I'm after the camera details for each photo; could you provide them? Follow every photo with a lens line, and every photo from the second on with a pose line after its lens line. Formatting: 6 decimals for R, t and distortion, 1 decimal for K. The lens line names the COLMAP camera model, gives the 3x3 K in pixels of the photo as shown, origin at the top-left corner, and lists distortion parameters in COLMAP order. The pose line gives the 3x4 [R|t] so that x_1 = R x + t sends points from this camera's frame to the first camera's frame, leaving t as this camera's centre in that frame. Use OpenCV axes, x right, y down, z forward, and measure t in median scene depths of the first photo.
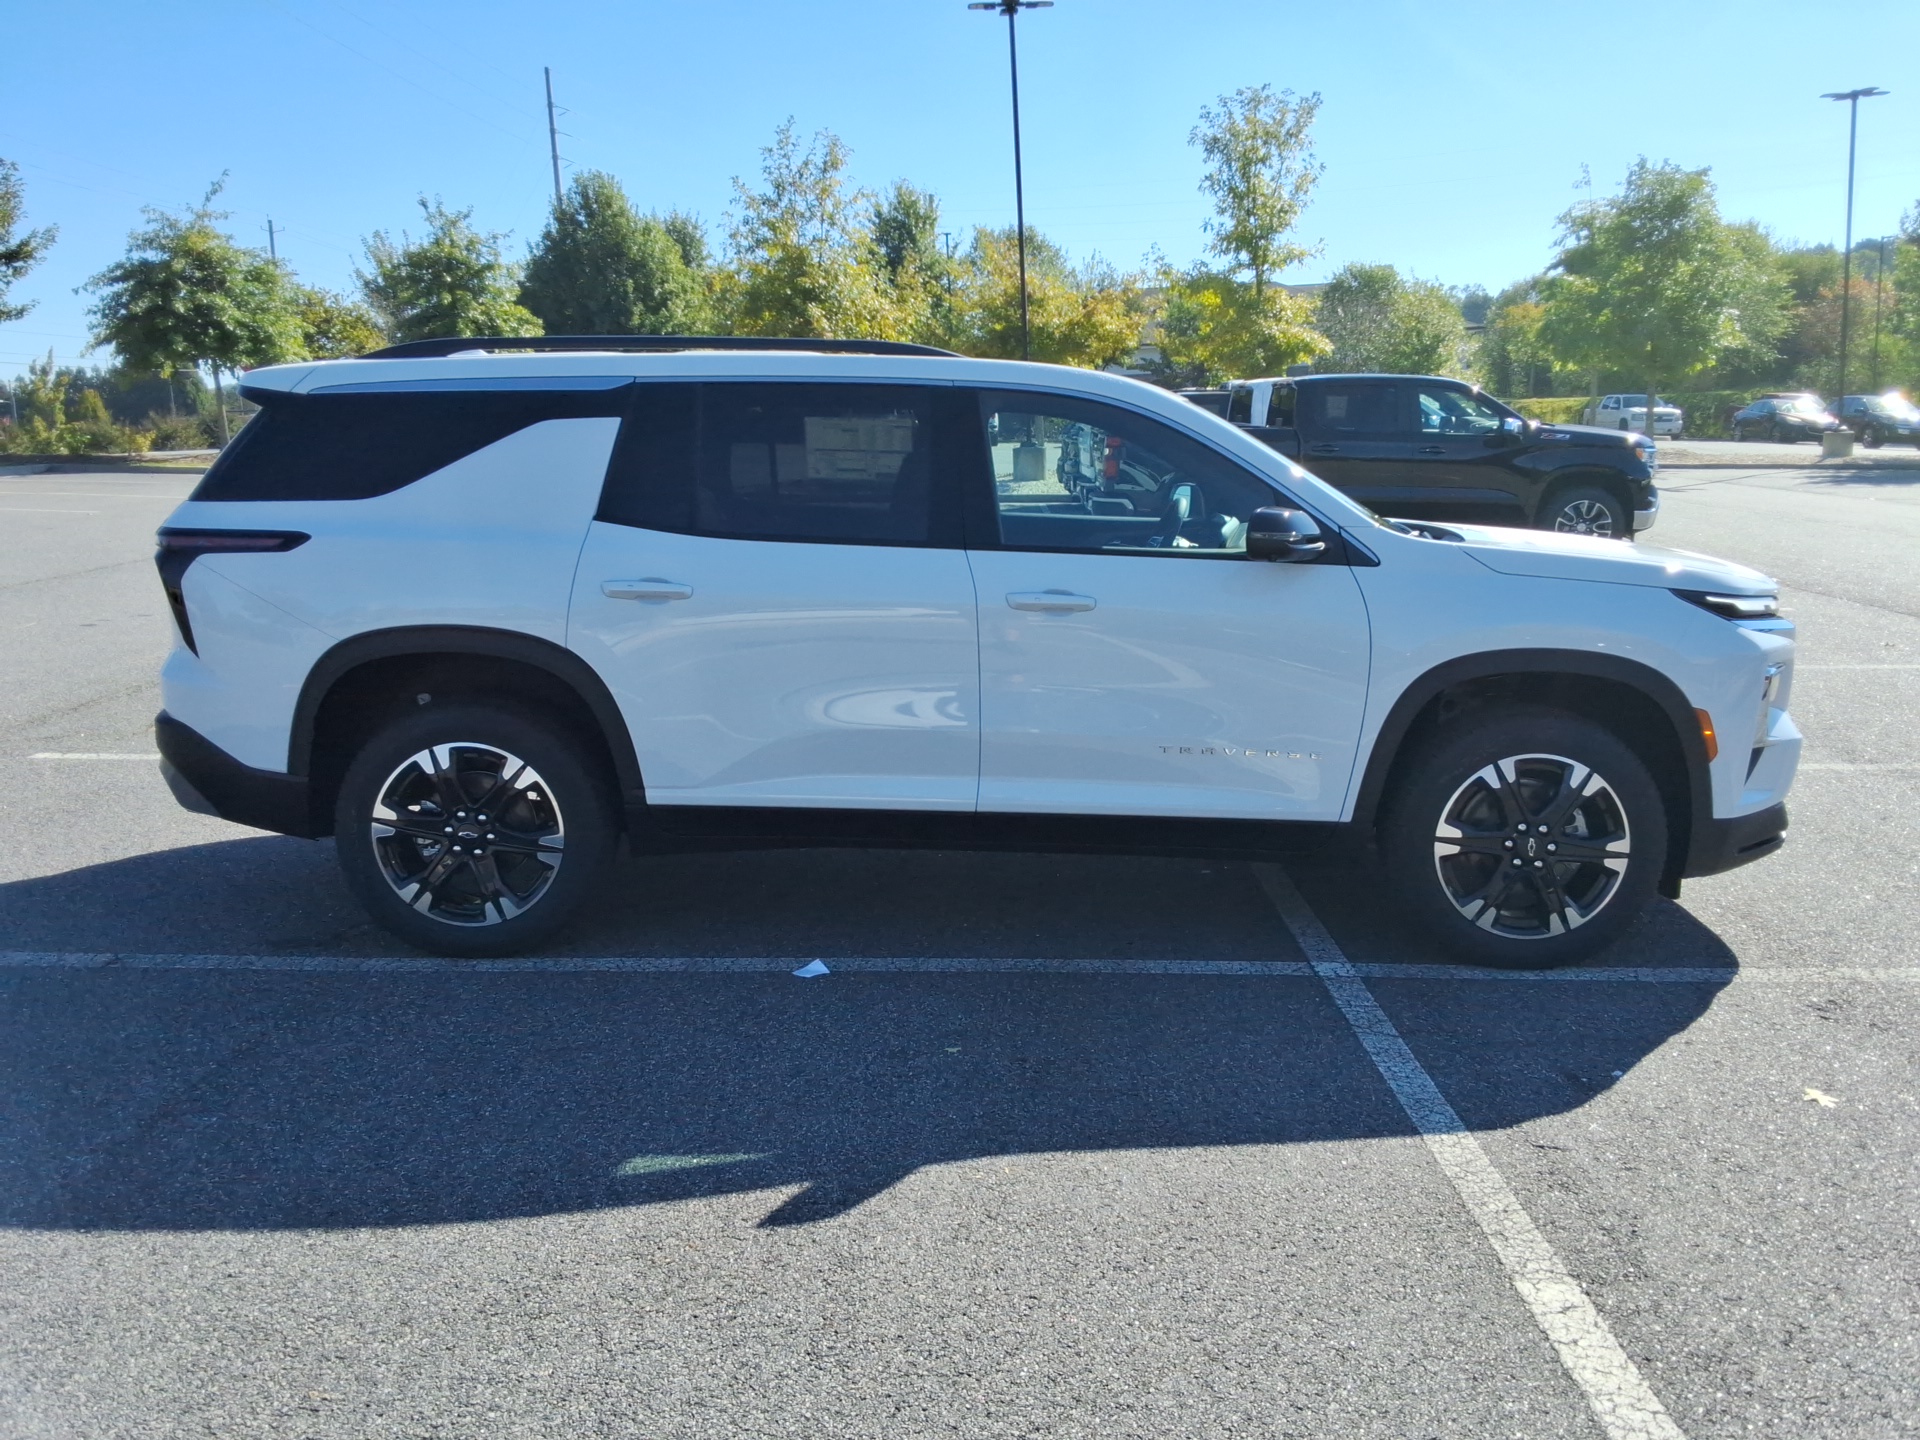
lens RADIAL K [[1533.5, 0, 998.3], [0, 1533.5, 687.2], [0, 0, 1]] dist [0.086127, -0.133504]
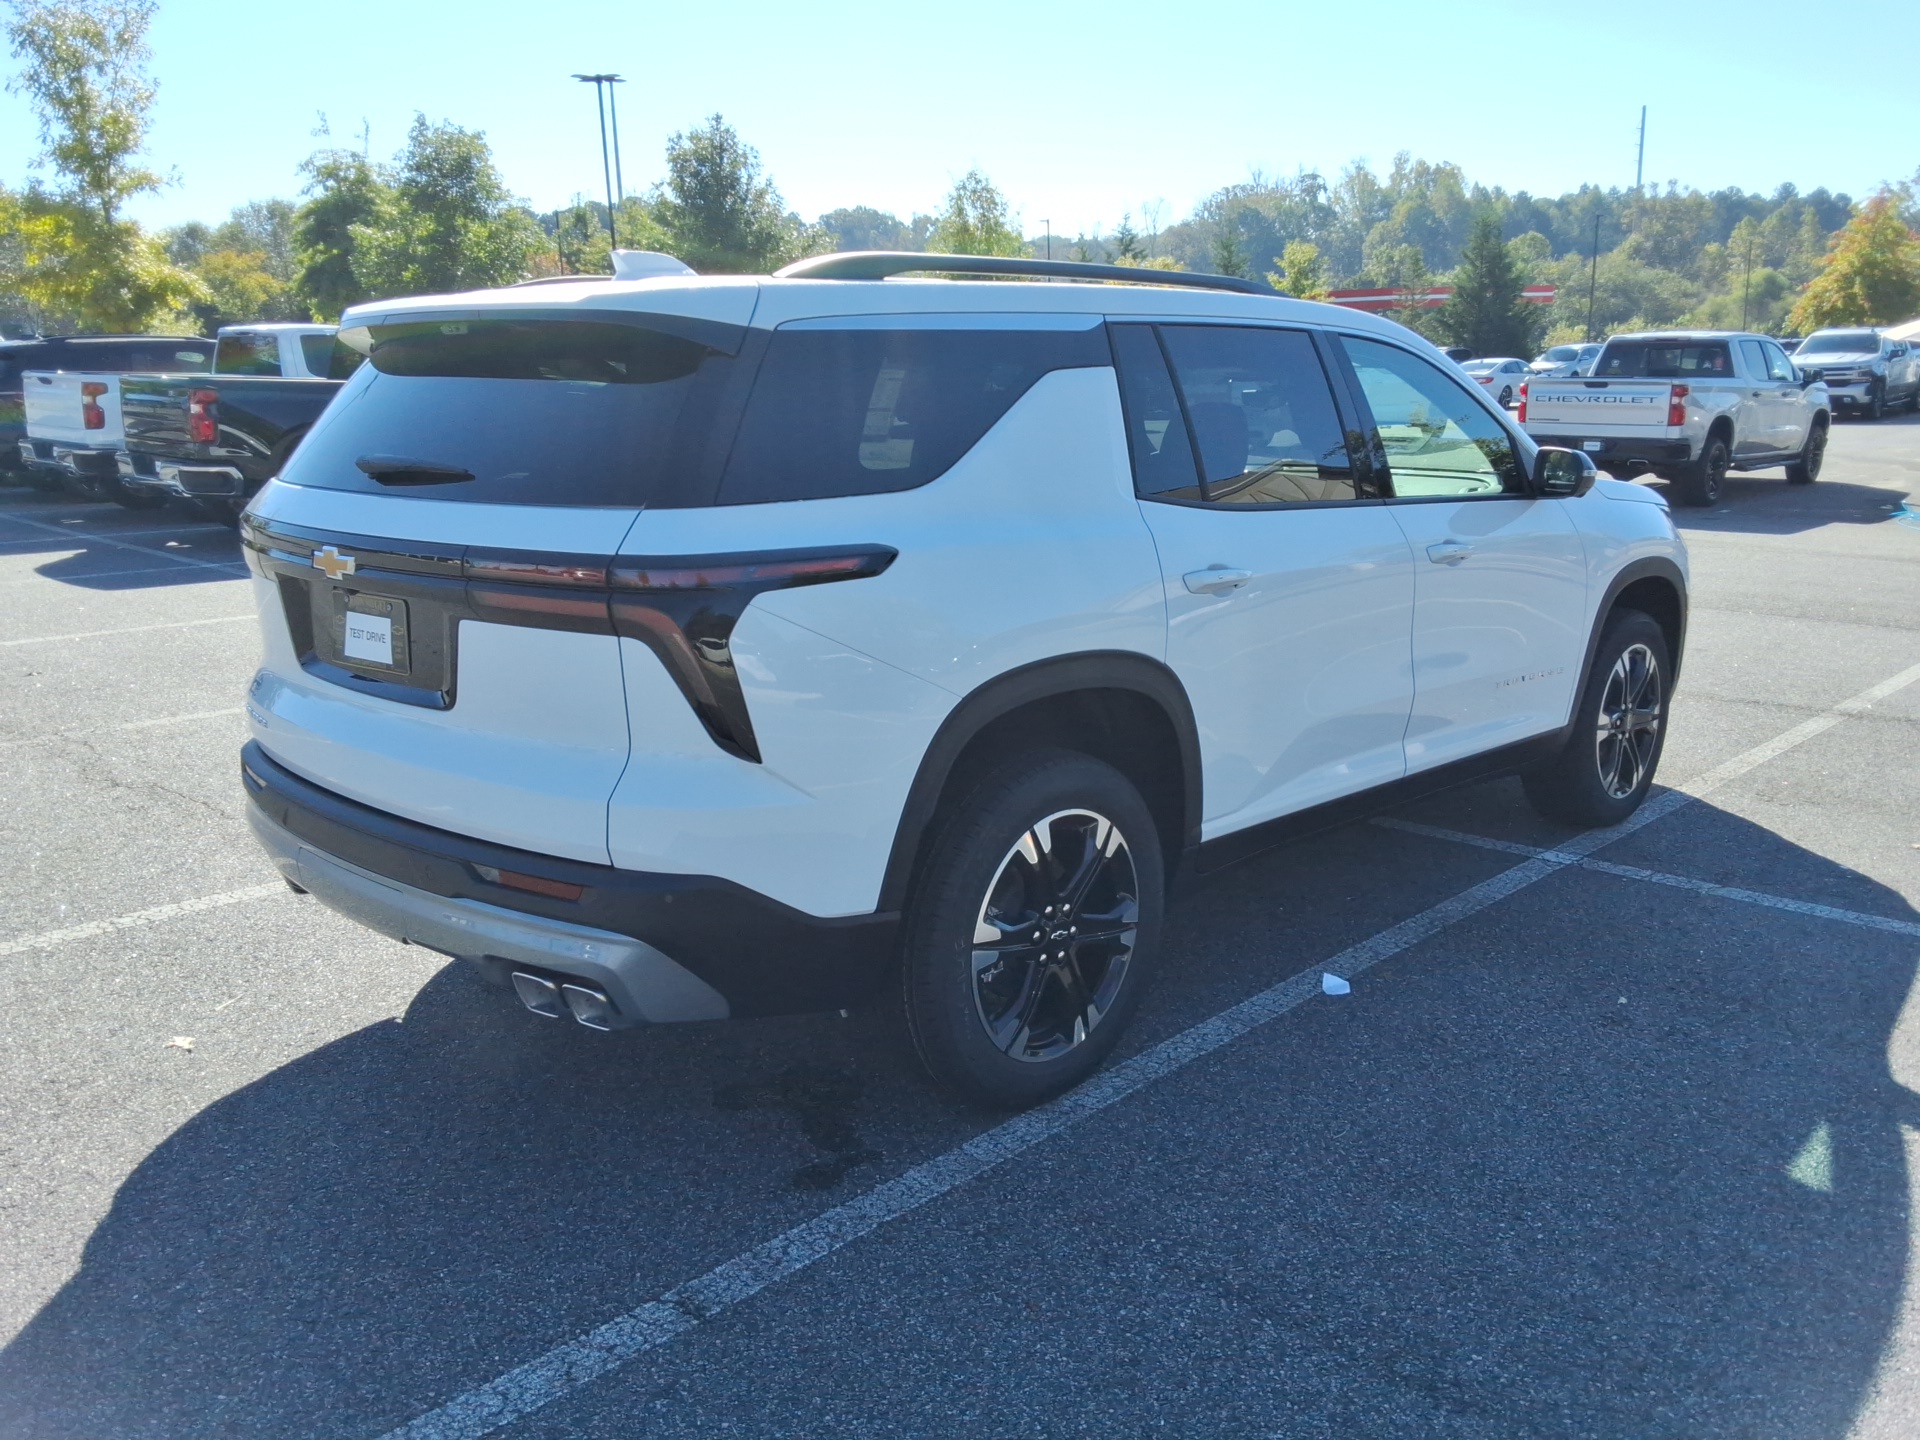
lens RADIAL K [[1533.5, 0, 931.9], [0, 1533.5, 673.3], [0, 0, 1]] dist [0.086127, -0.133504]
pose [[0.694267, -0.136755, 0.706605, -0.154709], [0.123260, 0.989869, 0.070469, -0.015296], [-0.709084, 0.038171, 0.704090, 0.090708]]
